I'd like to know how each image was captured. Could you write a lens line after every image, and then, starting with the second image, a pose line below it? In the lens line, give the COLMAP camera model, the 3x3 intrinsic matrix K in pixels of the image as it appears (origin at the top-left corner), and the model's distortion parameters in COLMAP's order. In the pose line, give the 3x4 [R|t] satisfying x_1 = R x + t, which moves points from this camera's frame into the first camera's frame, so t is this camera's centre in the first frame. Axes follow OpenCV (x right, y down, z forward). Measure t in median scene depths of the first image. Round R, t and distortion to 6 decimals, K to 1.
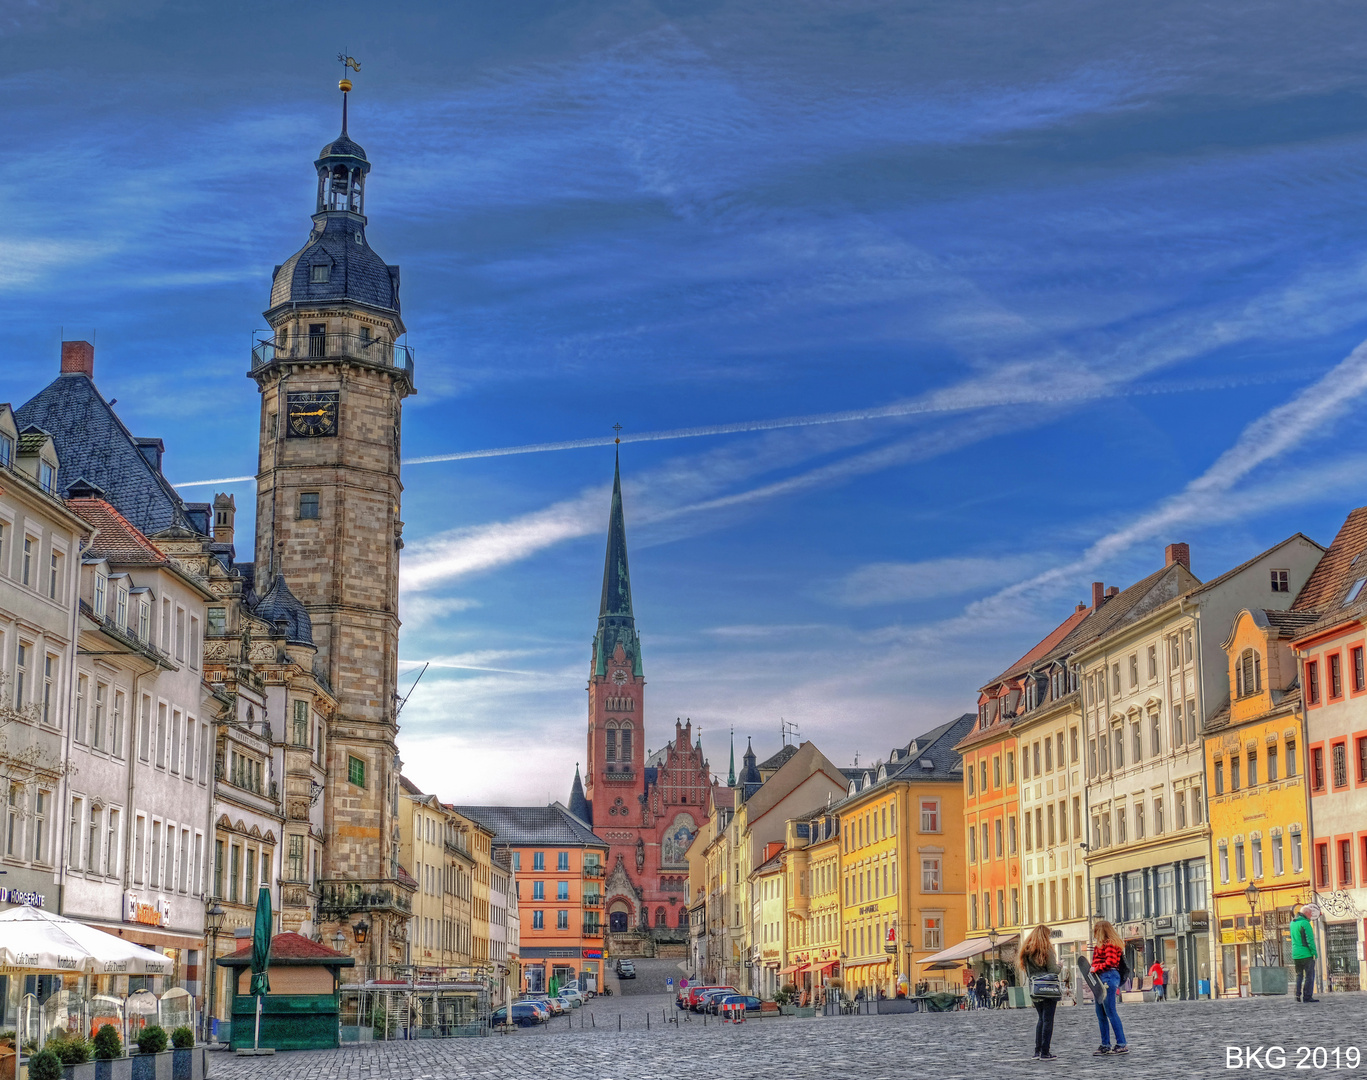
lens RADIAL K [[2238.3, 0, 737.9], [0, 2238.3, 563.4], [0, 0, 1]] dist [0.111514, -1.158020]
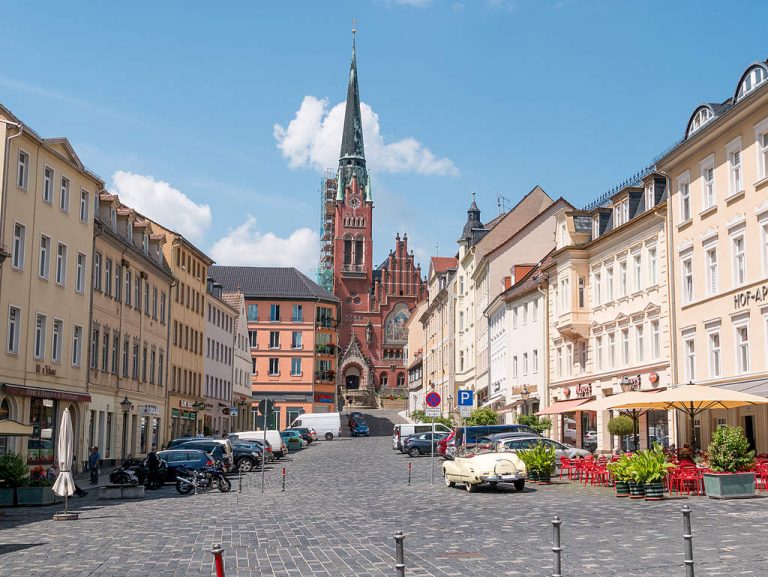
lens RADIAL K [[1070.5, 0, 384.0], [0, 1070.5, 288.5], [0, 0, 1]] dist [0.002050, 0.001671]
pose [[0.999493, 0.009694, -0.030321, -0.044912], [-0.008116, 0.998629, 0.051717, 0.204648], [0.030781, -0.051444, 0.998201, 1.062006]]
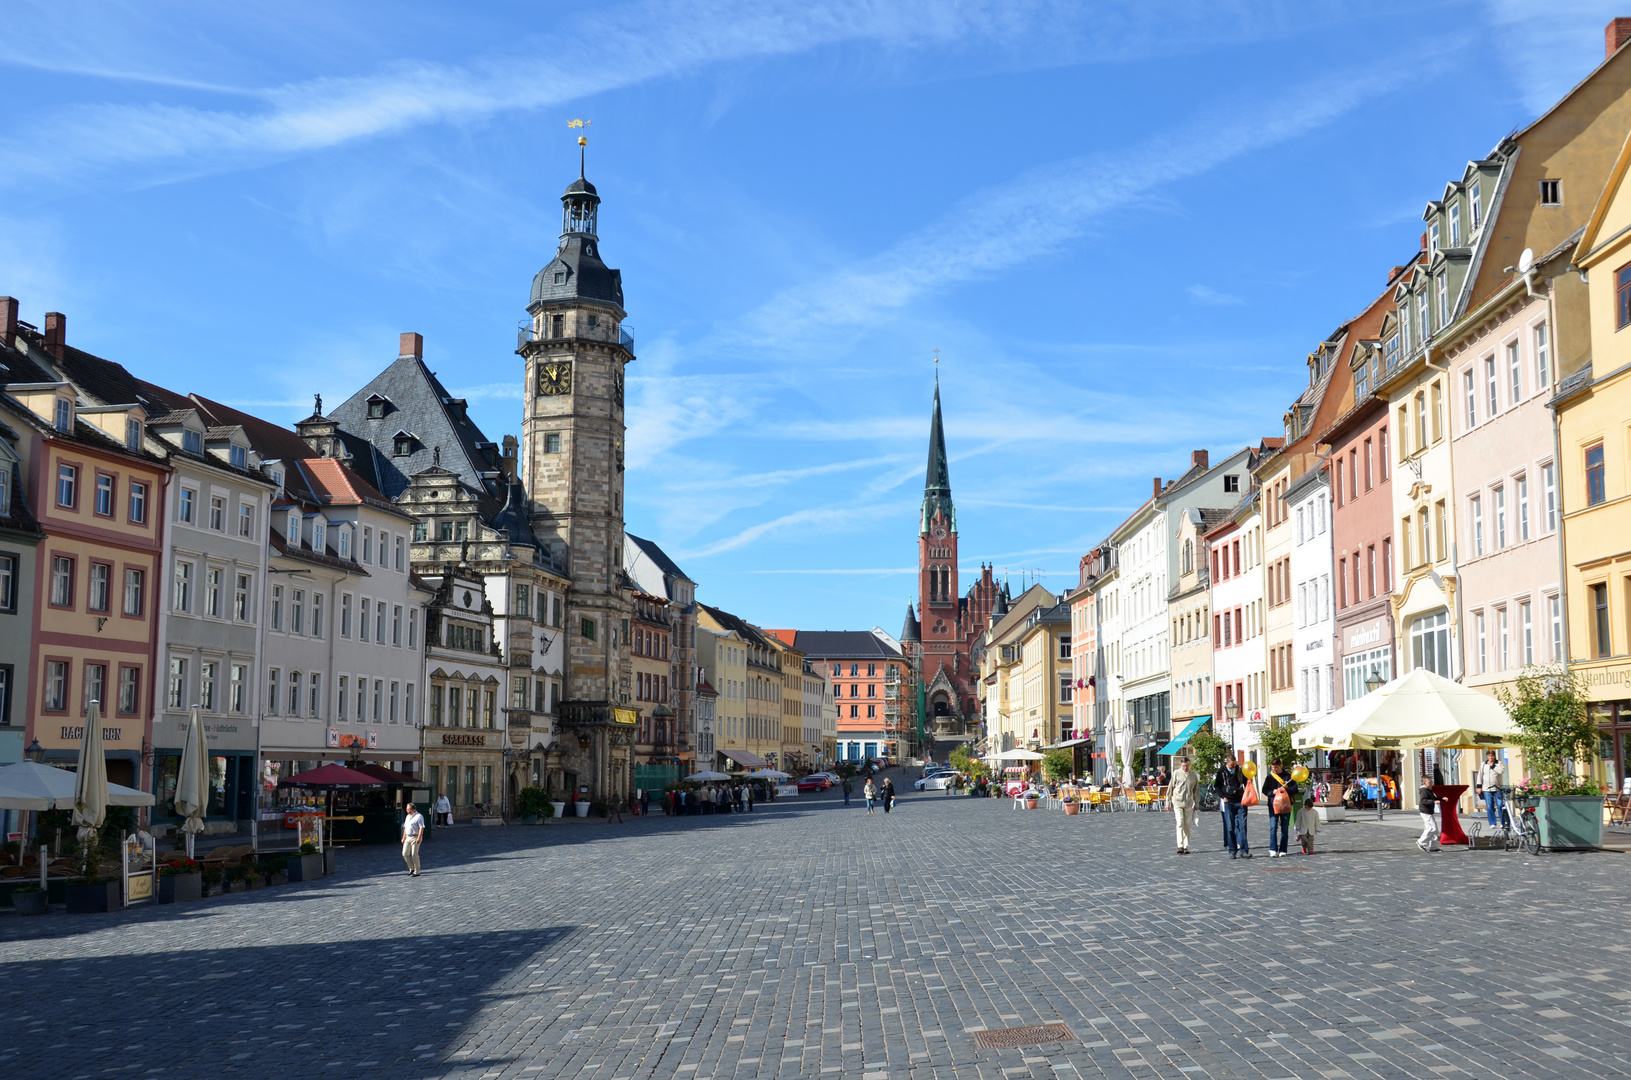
lens RADIAL K [[1623.3, 0, 810.1], [0, 1623.3, 570.0], [0, 0, 1]] dist [-0.075302, -0.001242]
pose [[0.982644, -0.013194, -0.185031, 0.159145], [0.028072, 0.996557, 0.078016, -0.021358], [0.183365, -0.081856, 0.979631, 0.011412]]
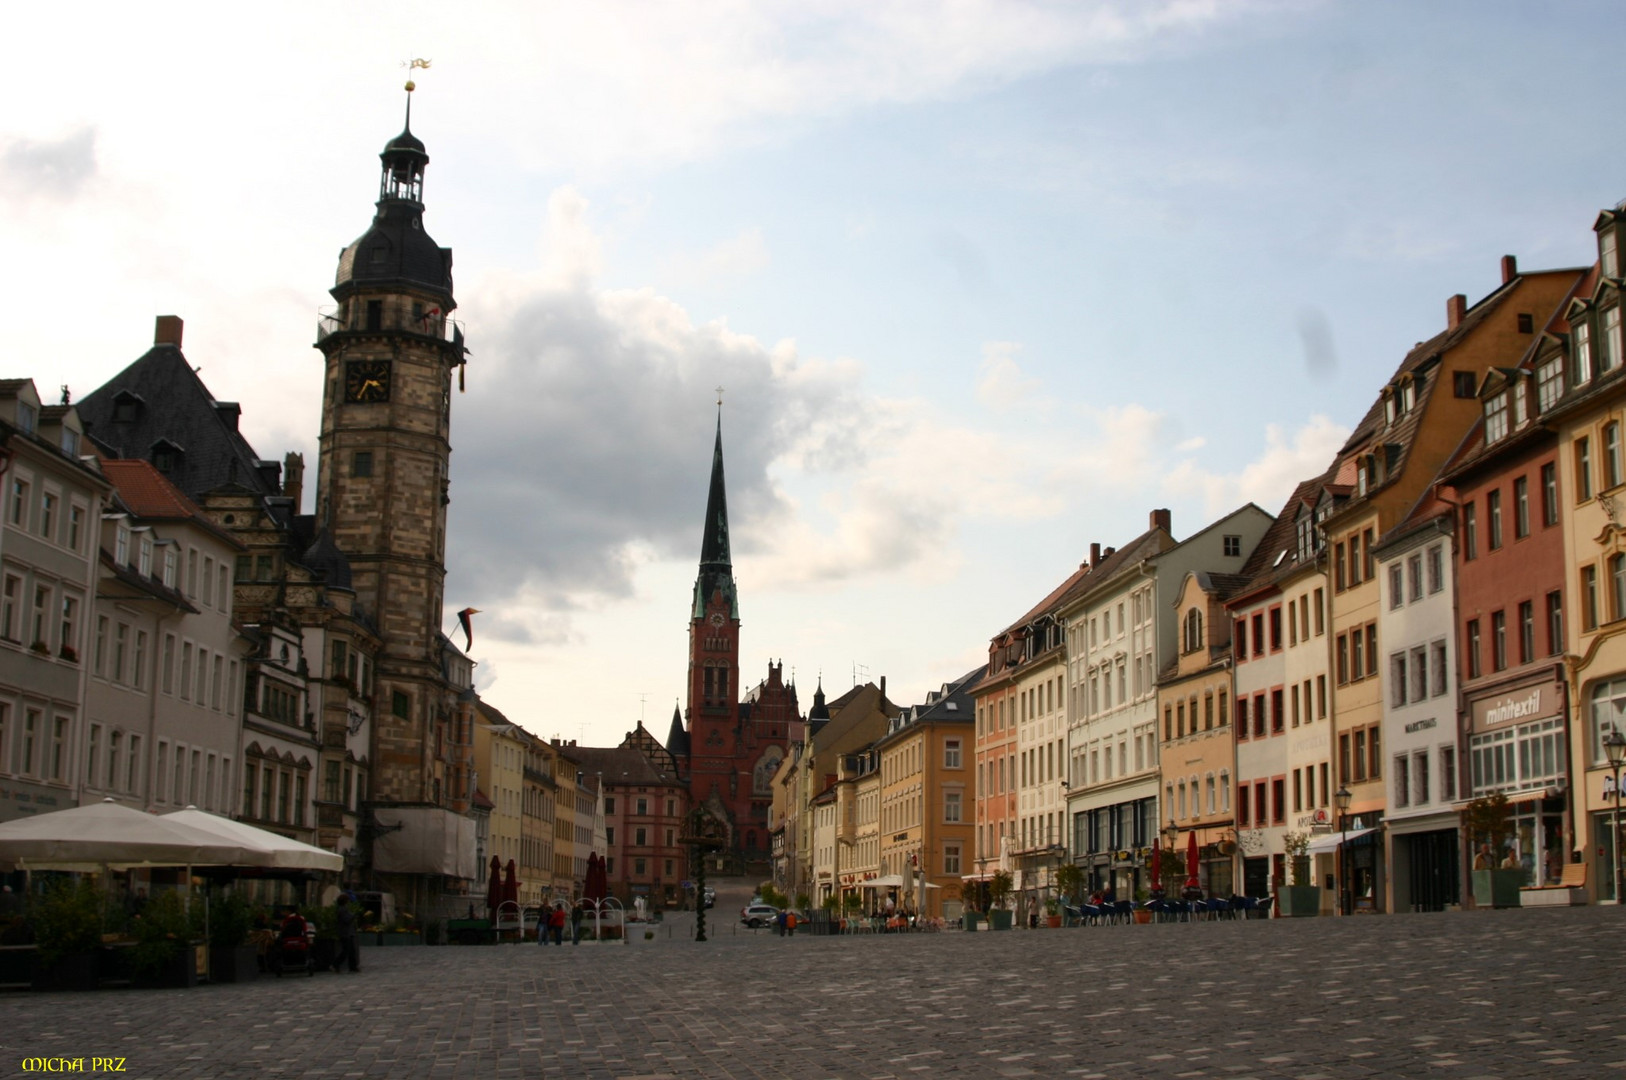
lens RADIAL K [[2074.1, 0, 813.0], [0, 2074.1, 540.0], [0, 0, 1]] dist [-0.092221, -0.445927]
pose [[0.999531, 0.015254, -0.026551, 0.058507], [-0.014914, 0.999805, 0.012965, -0.004882], [0.026743, -0.012563, 0.999563, -0.013163]]
